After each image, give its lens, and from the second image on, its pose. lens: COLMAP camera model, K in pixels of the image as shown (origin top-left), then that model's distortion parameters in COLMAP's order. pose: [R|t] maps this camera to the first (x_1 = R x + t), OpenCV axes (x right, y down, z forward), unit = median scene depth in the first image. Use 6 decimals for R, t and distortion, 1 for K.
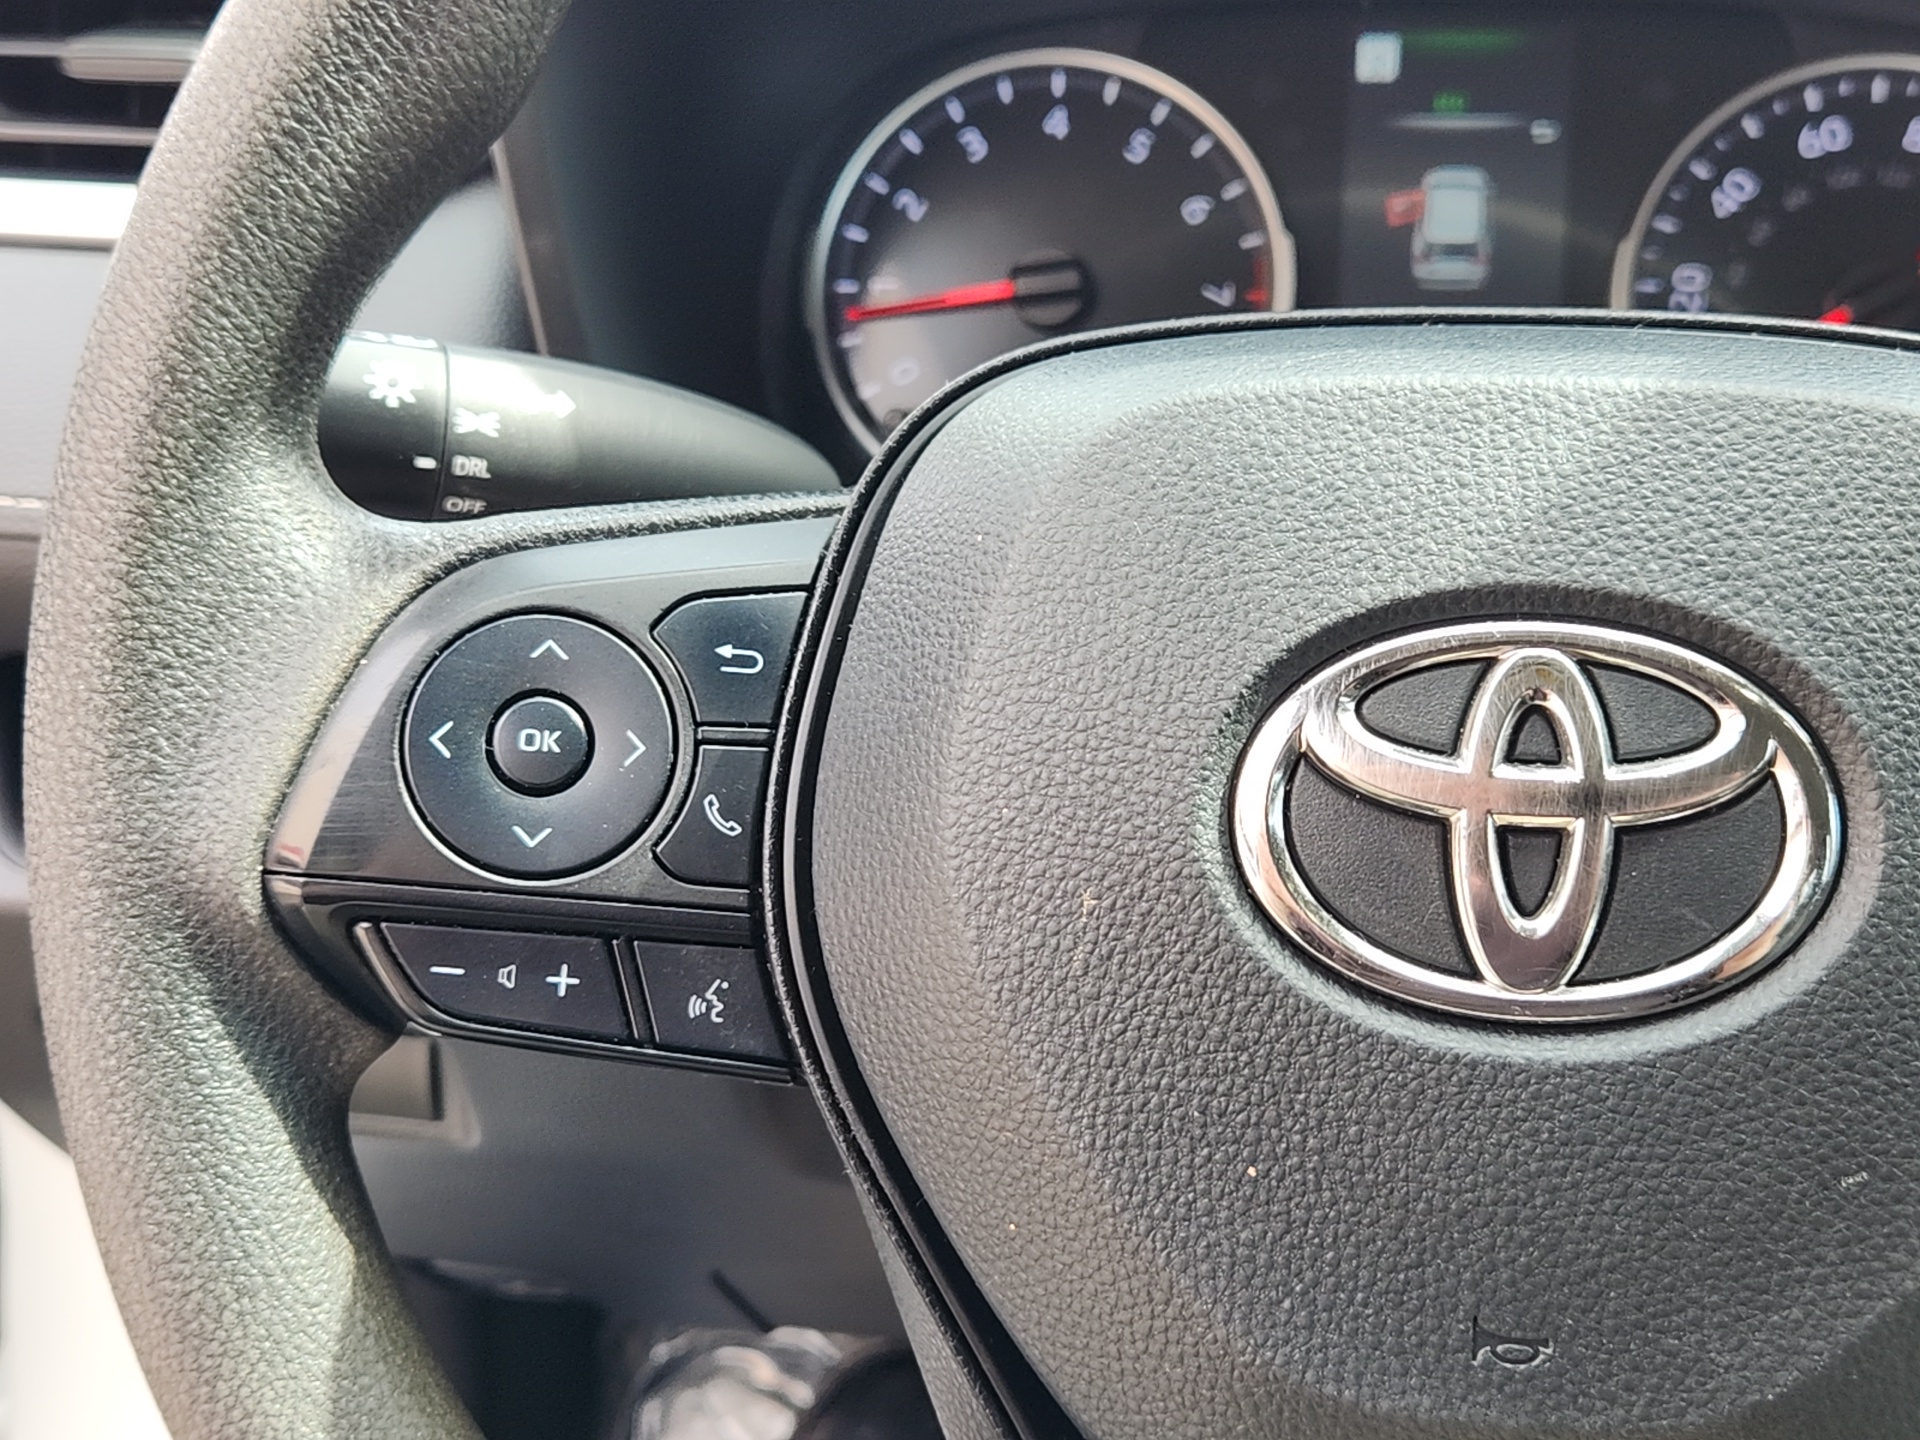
lens RADIAL K [[2534.8, 0, 994.8], [0, 2534.8, 719.4], [0, 0, 1]] dist [0.108961, -0.172986]
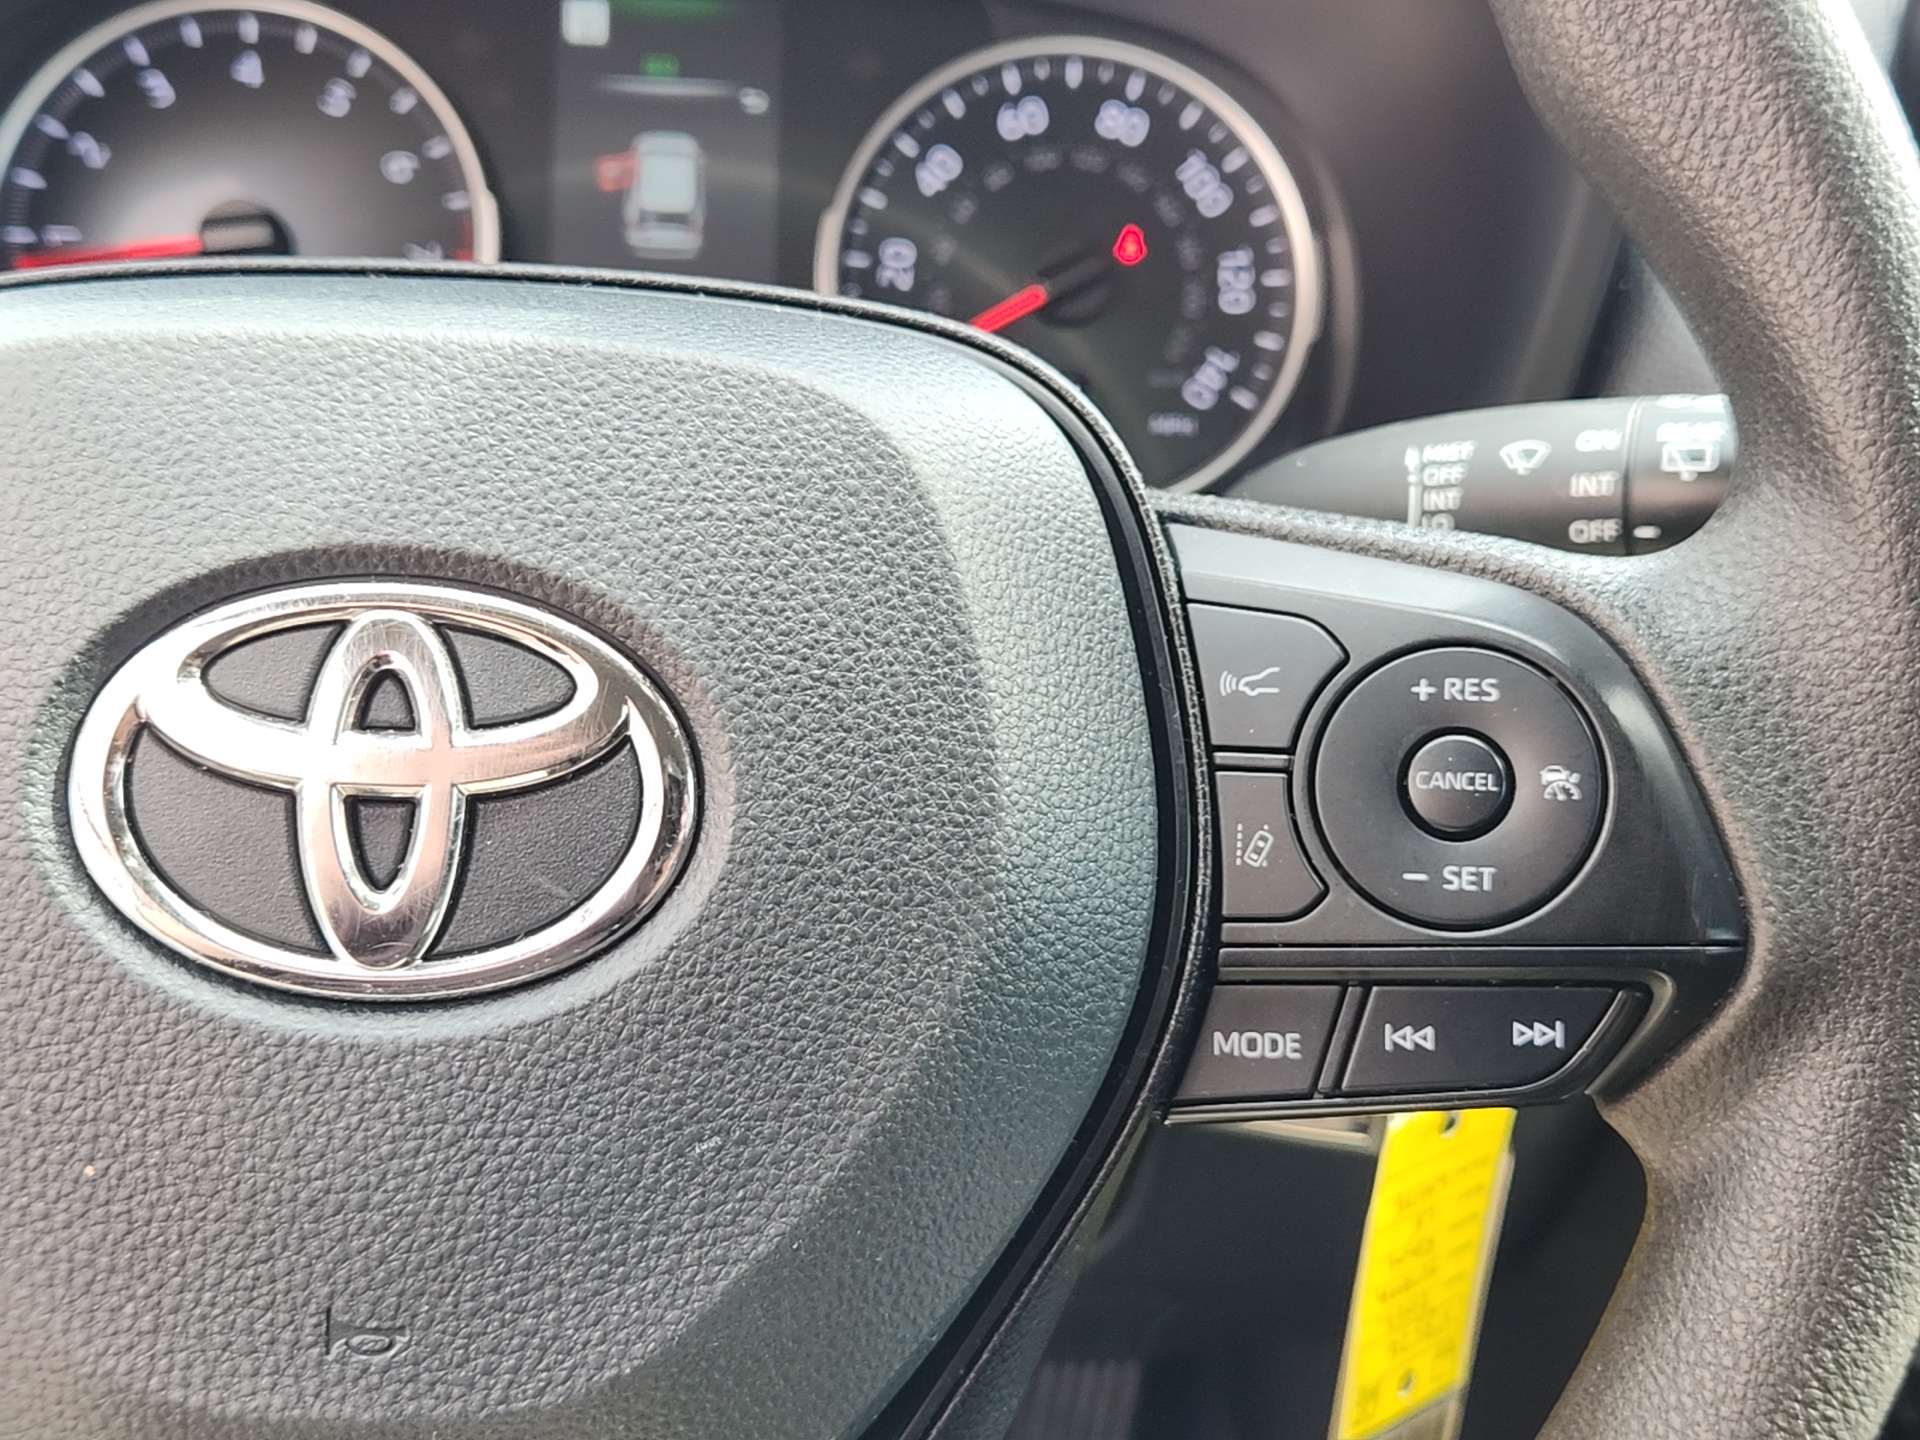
lens RADIAL K [[2534.8, 0, 994.8], [0, 2534.8, 719.4], [0, 0, 1]] dist [0.108961, -0.172986]
pose [[0.982711, -0.011477, 0.184790, 0.257101], [0.010146, 0.999915, 0.008147, 0.007404], [-0.184868, -0.006132, 0.982744, 0.011613]]
